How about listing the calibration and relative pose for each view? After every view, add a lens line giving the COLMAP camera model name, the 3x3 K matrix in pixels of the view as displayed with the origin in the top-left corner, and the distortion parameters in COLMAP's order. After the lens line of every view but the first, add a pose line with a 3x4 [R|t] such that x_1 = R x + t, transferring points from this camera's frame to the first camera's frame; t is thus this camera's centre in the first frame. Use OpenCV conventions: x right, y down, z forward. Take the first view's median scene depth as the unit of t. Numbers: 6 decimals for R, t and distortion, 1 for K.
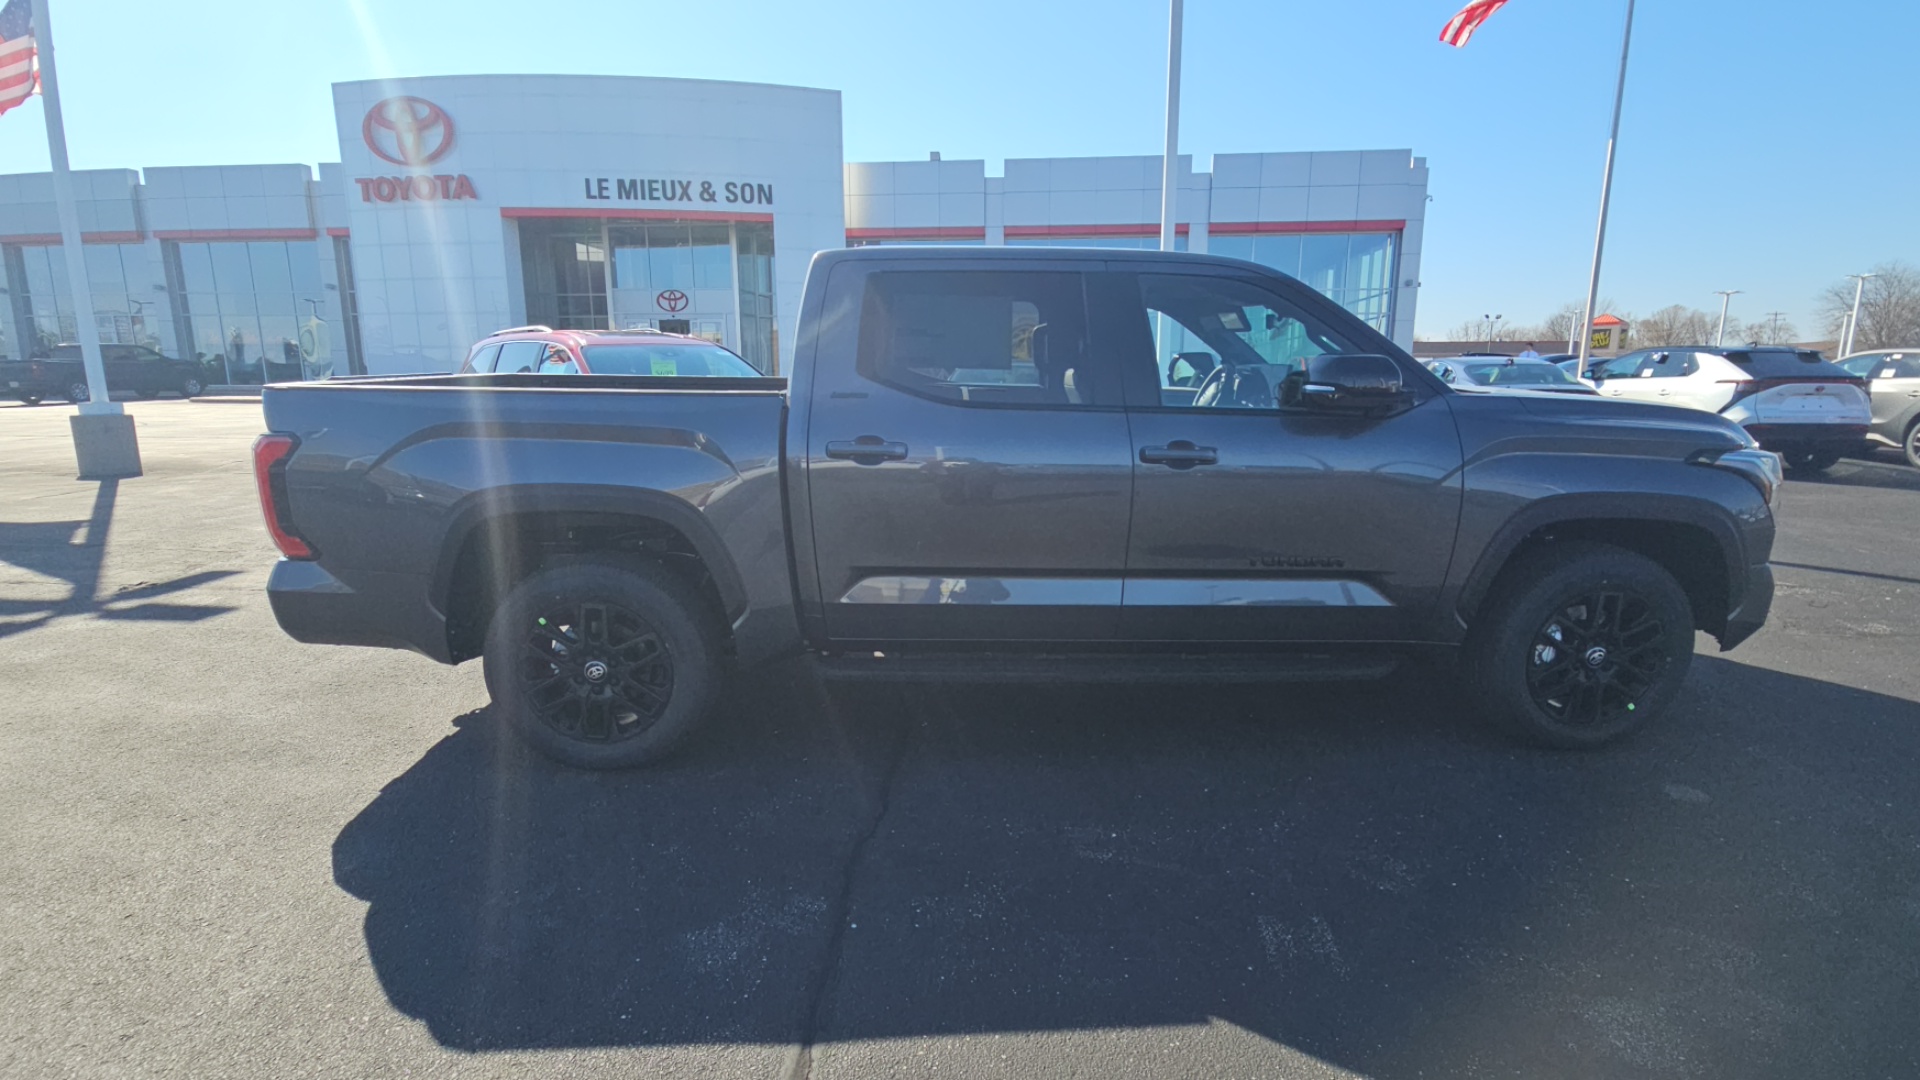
lens RADIAL K [[861.1, 0, 974.6], [0, 861.1, 533.4], [0, 0, 1]] dist [0.011211, -0.007850]
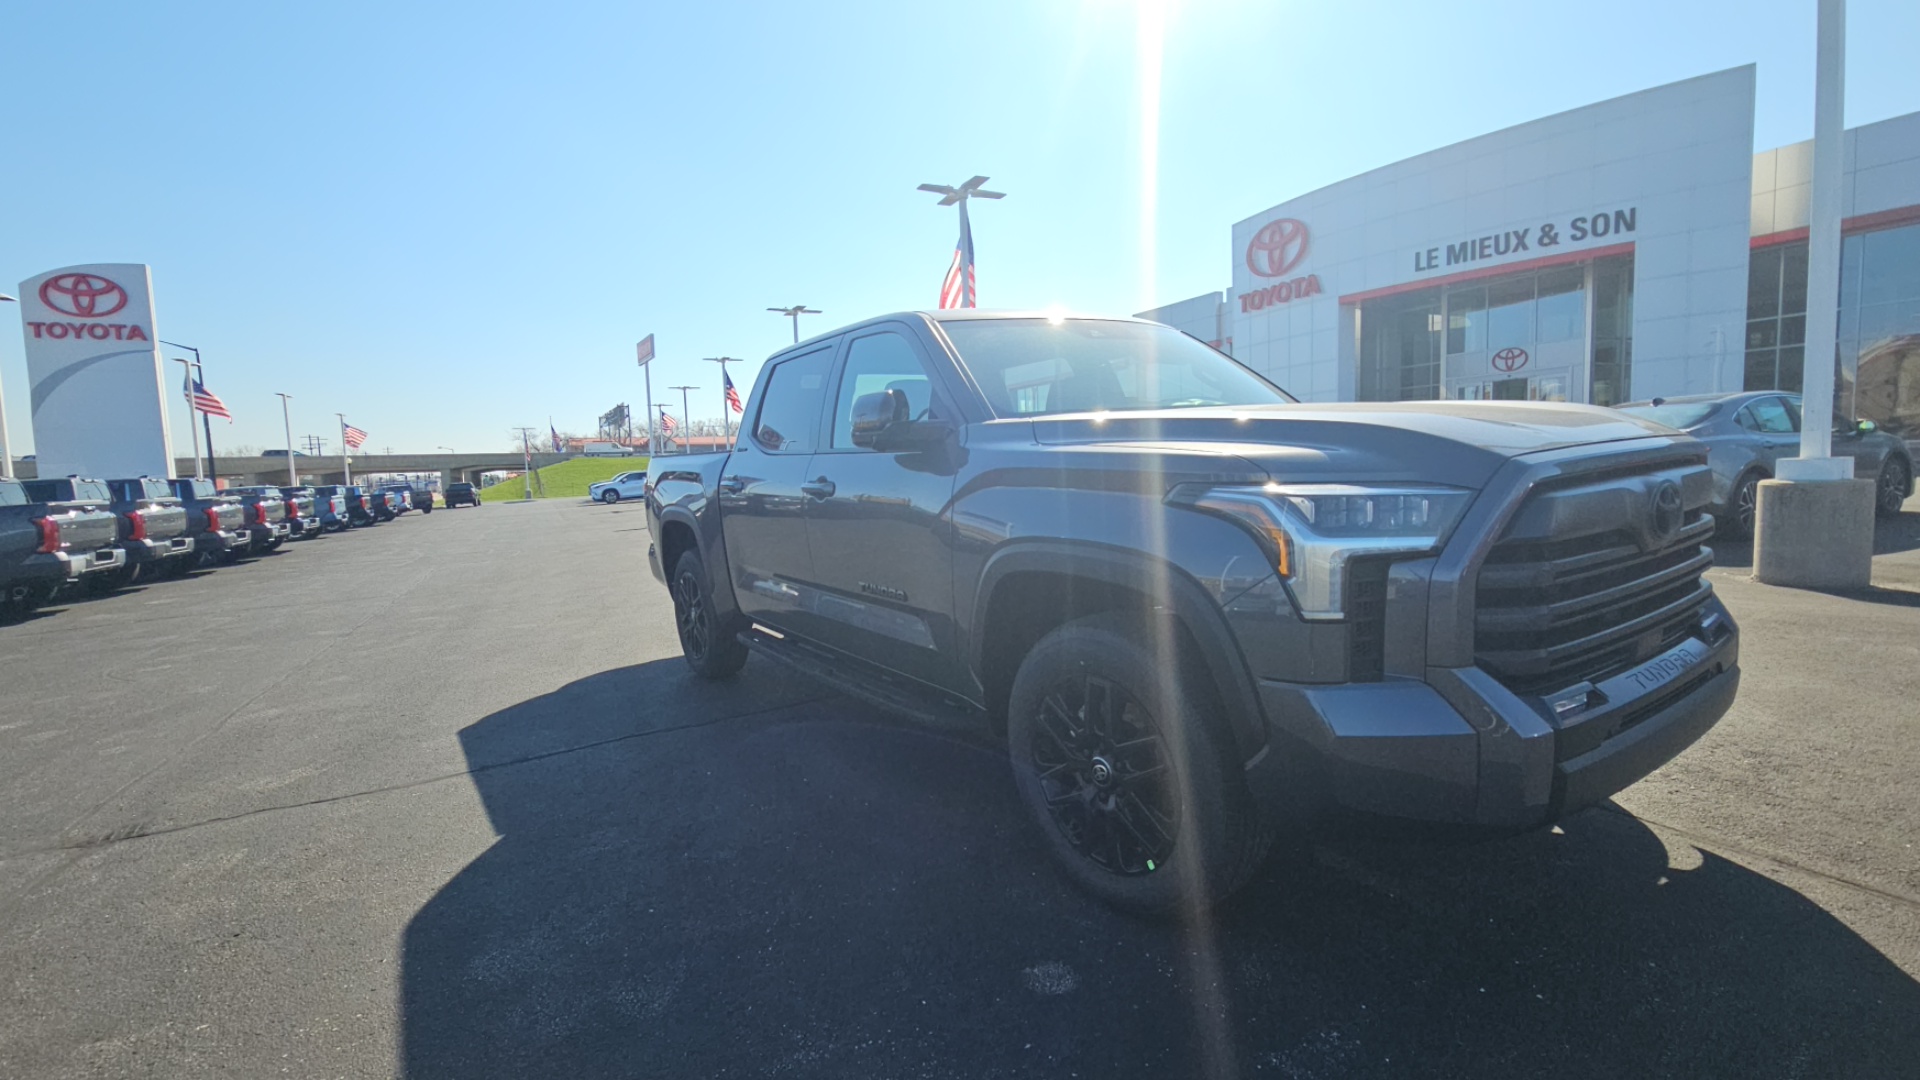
lens RADIAL K [[861.1, 0, 984.7], [0, 861.1, 533.1], [0, 0, 1]] dist [0.011211, -0.007850]
pose [[0.543513, 0.042680, -0.838315, 0.138866], [-0.111800, 0.993489, -0.021905, -0.003000], [0.831922, 0.105630, 0.544746, 0.055978]]
